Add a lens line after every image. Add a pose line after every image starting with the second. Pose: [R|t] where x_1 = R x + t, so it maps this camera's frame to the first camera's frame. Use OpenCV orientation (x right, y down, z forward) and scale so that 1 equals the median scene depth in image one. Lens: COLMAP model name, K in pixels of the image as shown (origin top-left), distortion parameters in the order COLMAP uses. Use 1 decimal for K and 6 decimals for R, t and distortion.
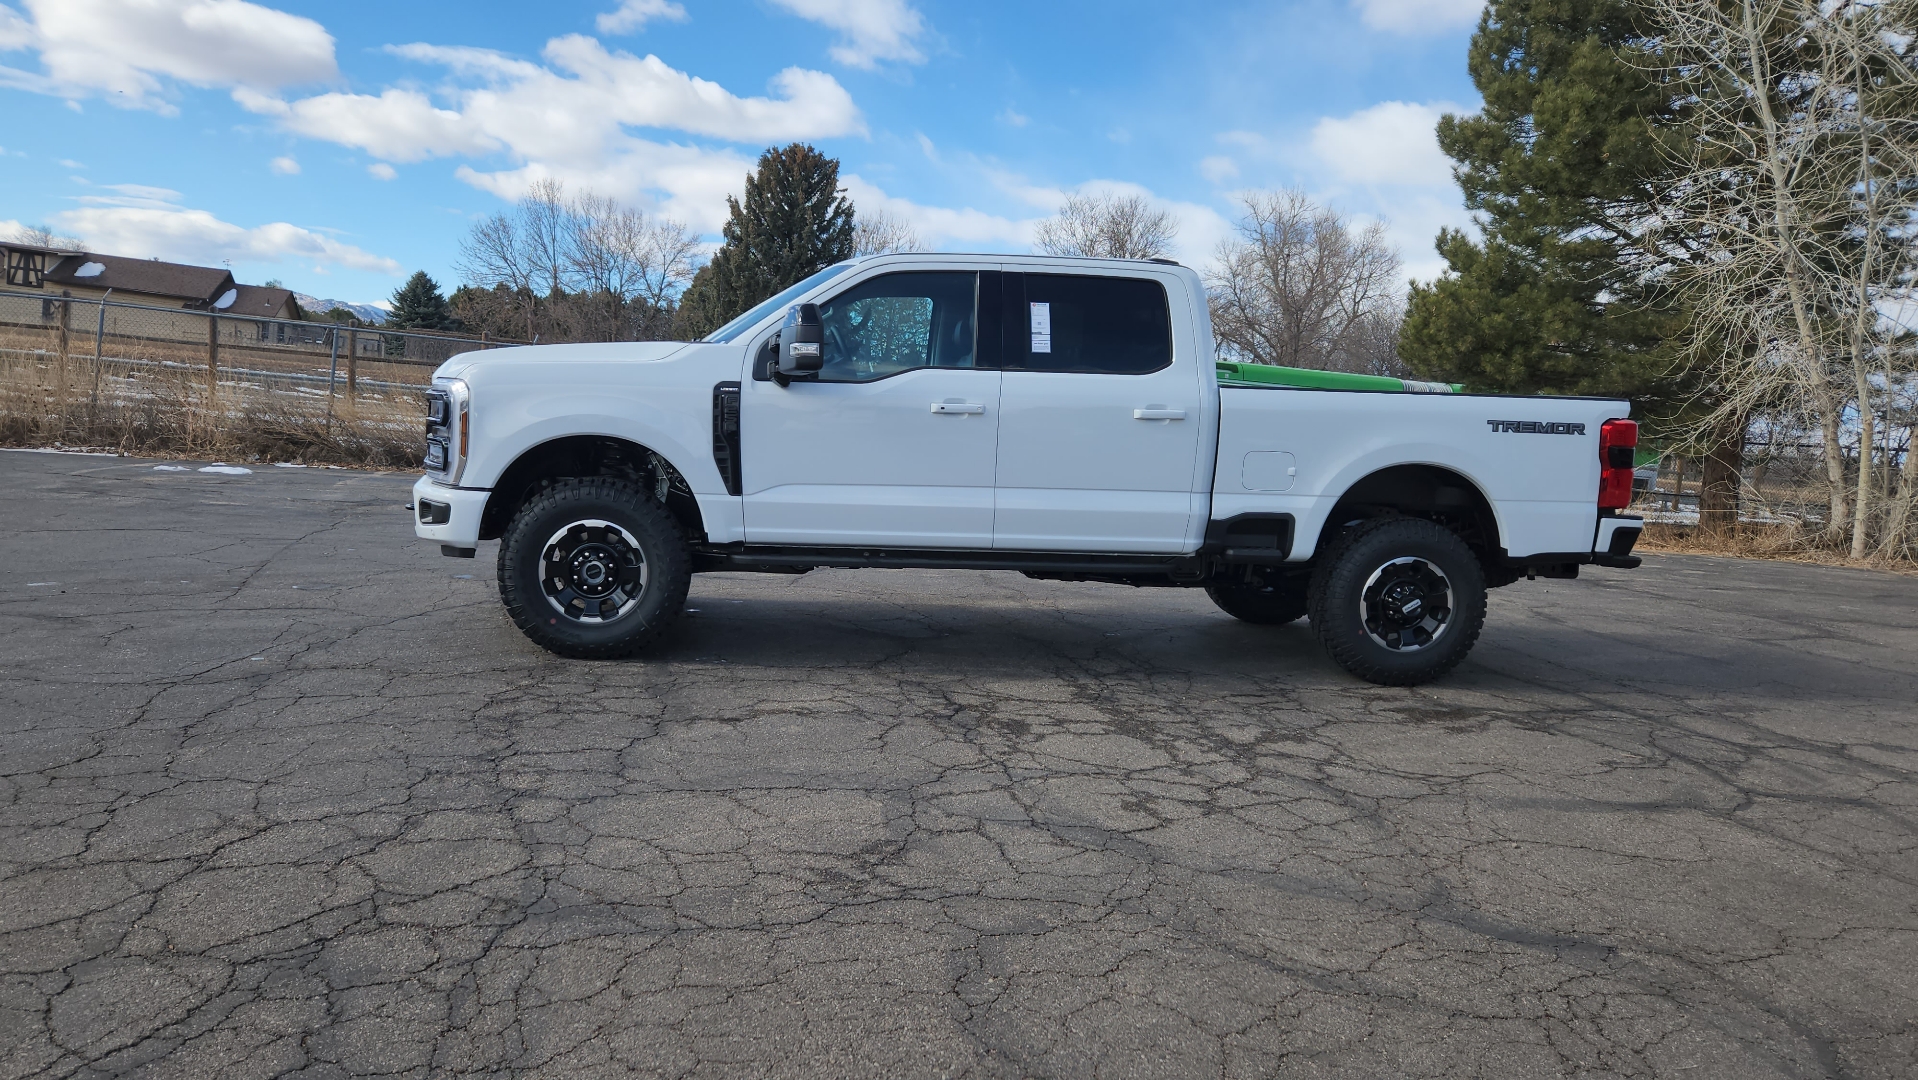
lens RADIAL K [[1284.1, 0, 934.7], [0, 1284.1, 541.0], [0, 0, 1]] dist [0.074533, -0.058512]
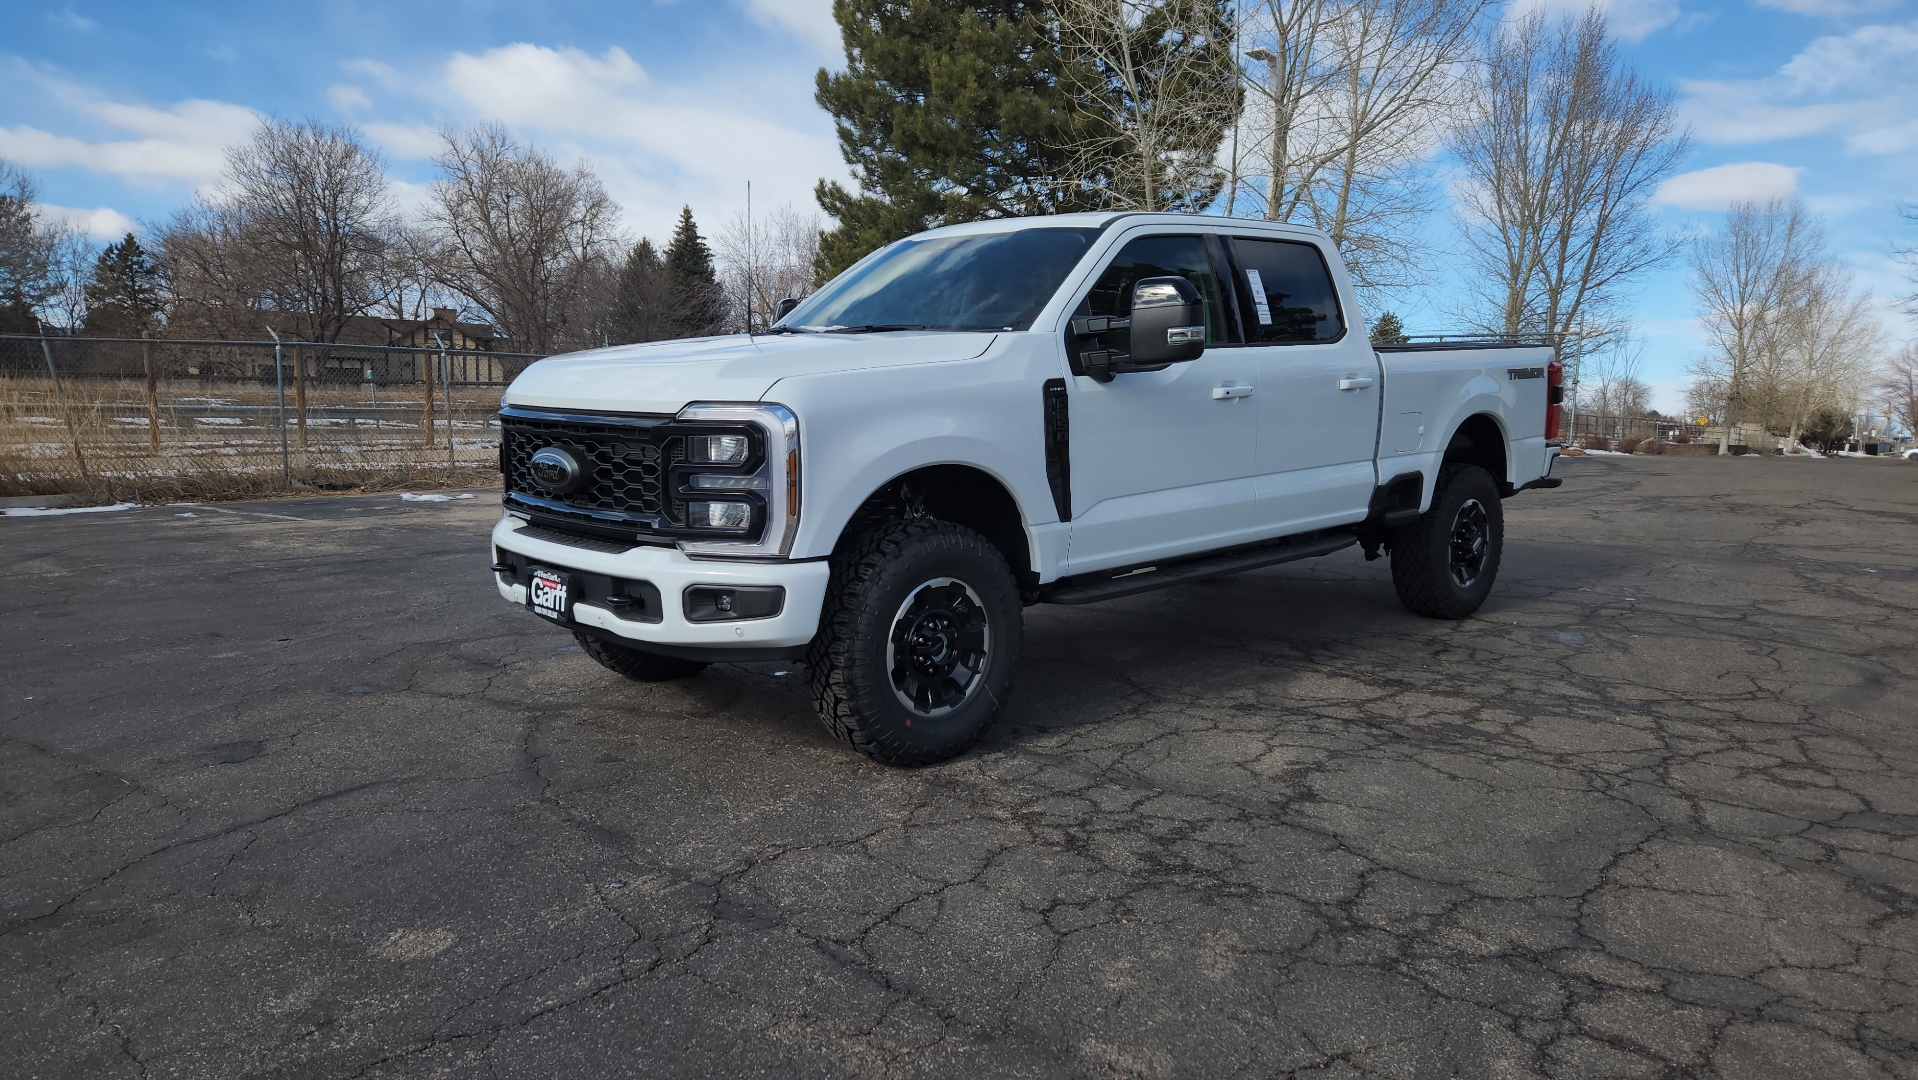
lens RADIAL K [[1281.1, 0, 919.4], [0, 1281.1, 547.2], [0, 0, 1]] dist [0.074168, -0.058959]
pose [[0.818168, -0.135390, 0.558811, -0.209182], [0.108675, 0.990777, 0.080935, -0.028974], [-0.564615, -0.005490, 0.825336, 0.122238]]
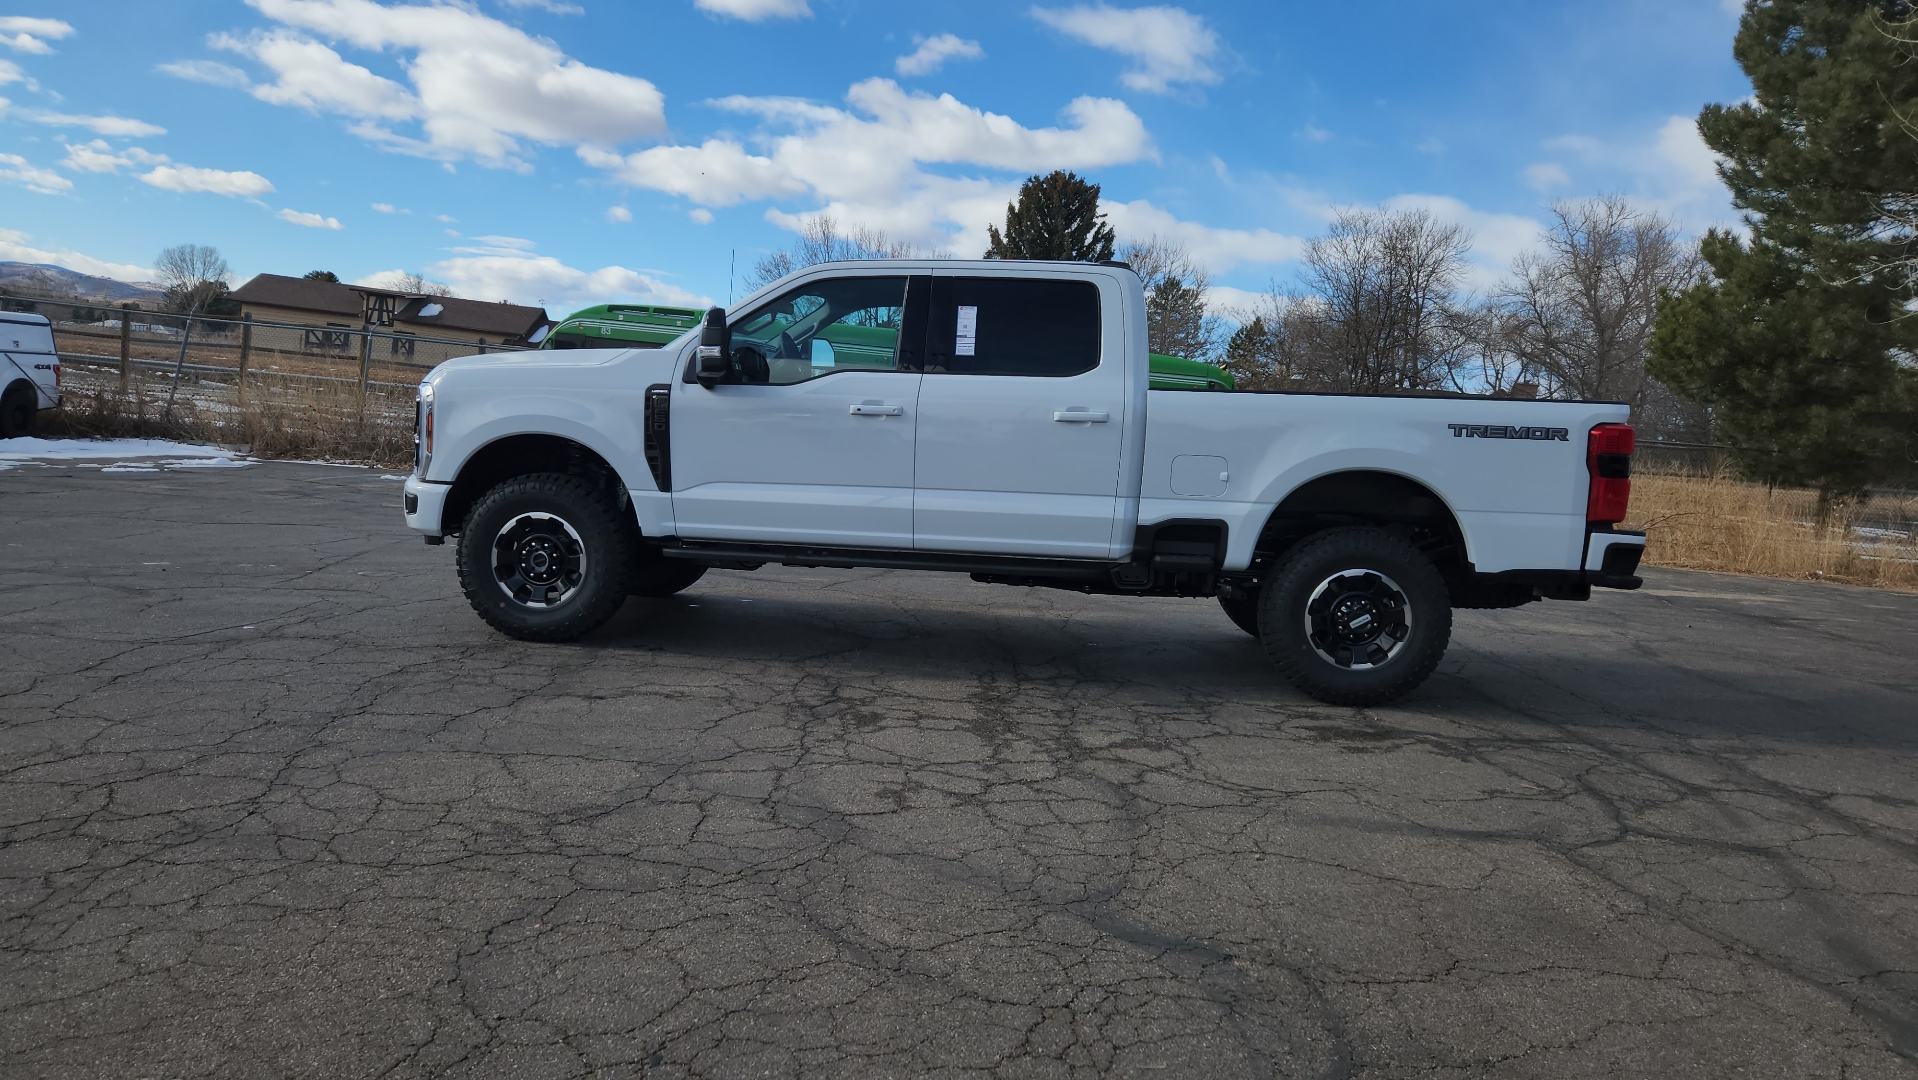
lens RADIAL K [[1285.6, 0, 934.6], [0, 1285.6, 548.6], [0, 0, 1]] dist [0.078500, -0.063360]
pose [[0.975572, 0.022961, -0.218475, 0.090747], [-0.026354, 0.999573, -0.012627, 0.005842], [0.218092, 0.018076, 0.975761, 0.004796]]
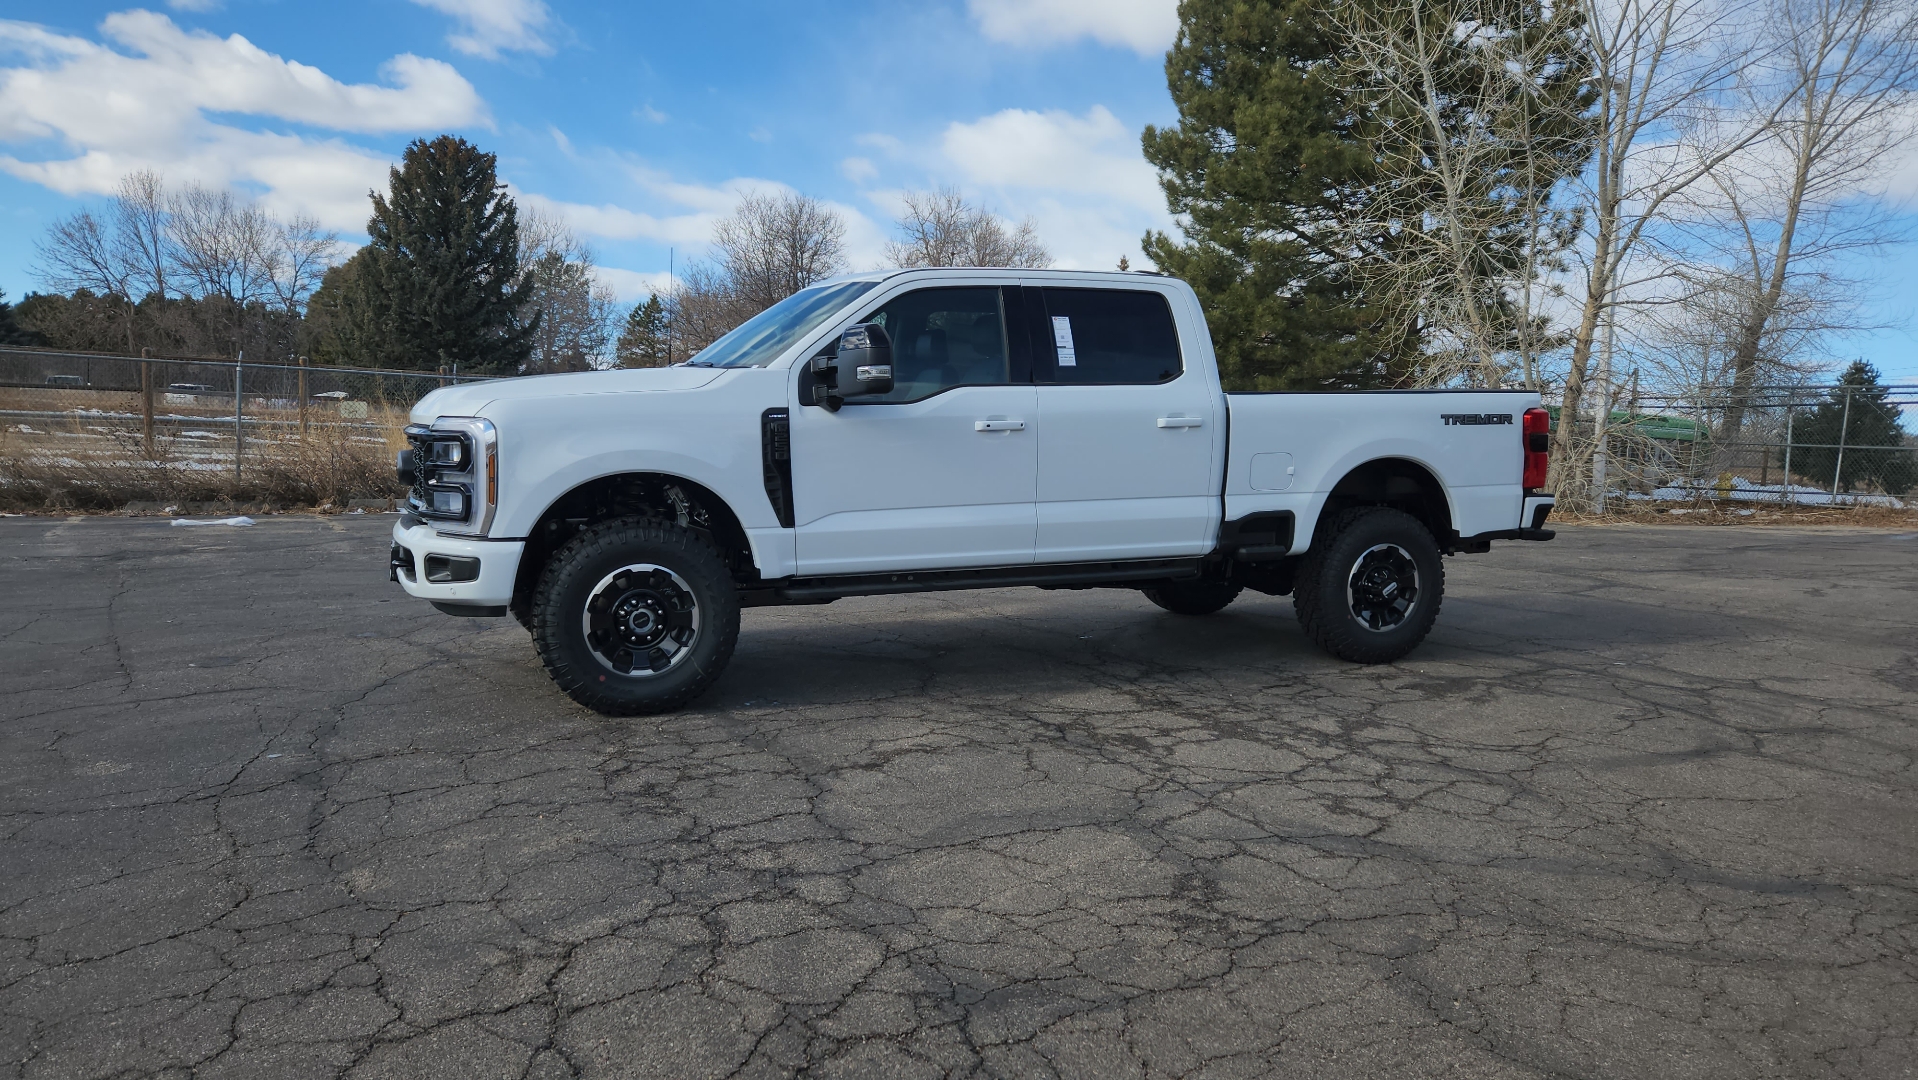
lens RADIAL K [[1282.9, 0, 936.1], [0, 1282.9, 528.9], [0, 0, 1]] dist [0.077001, -0.063840]
pose [[0.964035, -0.064090, 0.257931, -0.090890], [0.065848, 0.997828, 0.001825, -0.008919], [-0.257488, 0.015225, 0.966162, 0.018523]]
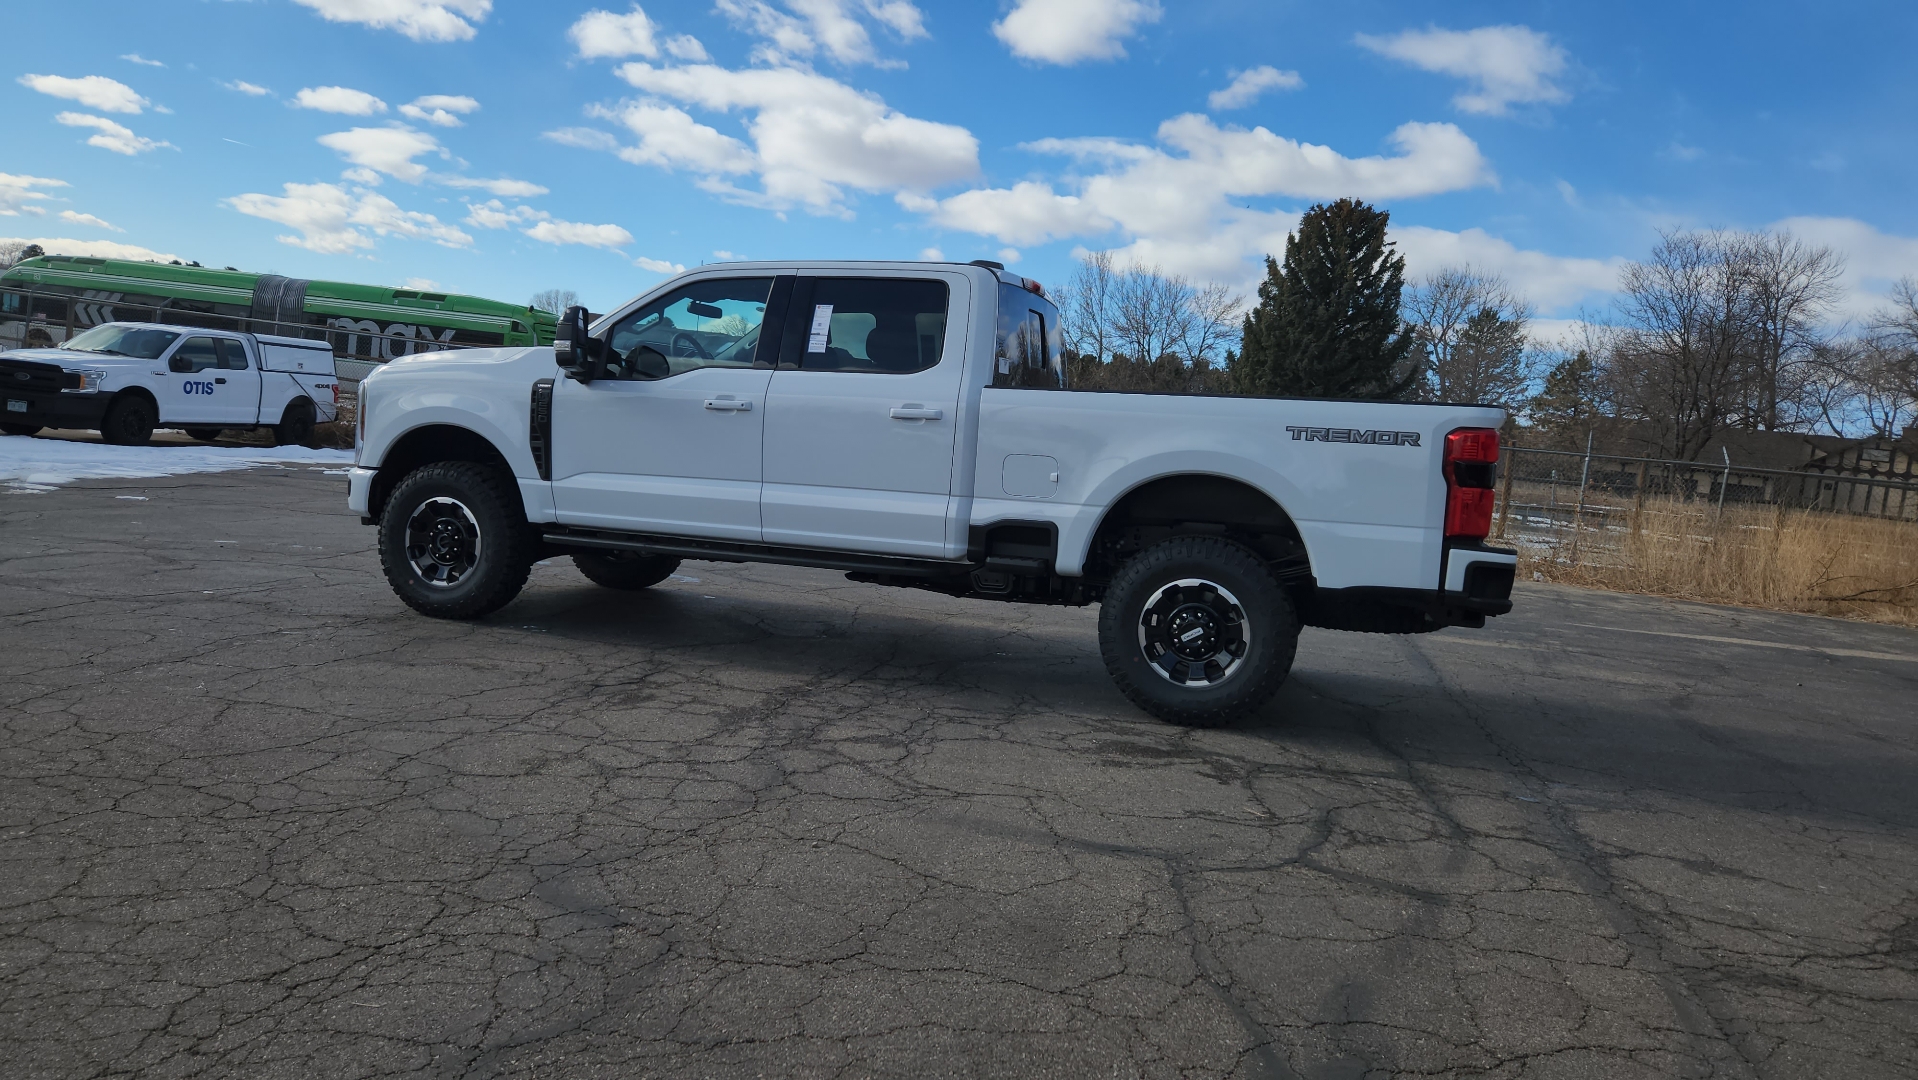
lens RADIAL K [[1289.4, 0, 936.4], [0, 1289.4, 530.1], [0, 0, 1]] dist [0.079578, -0.064645]
pose [[0.897871, 0.045465, -0.437906, 0.198921], [-0.071545, 0.996500, -0.043235, 0.009917], [0.434407, 0.070149, 0.897981, 0.043431]]
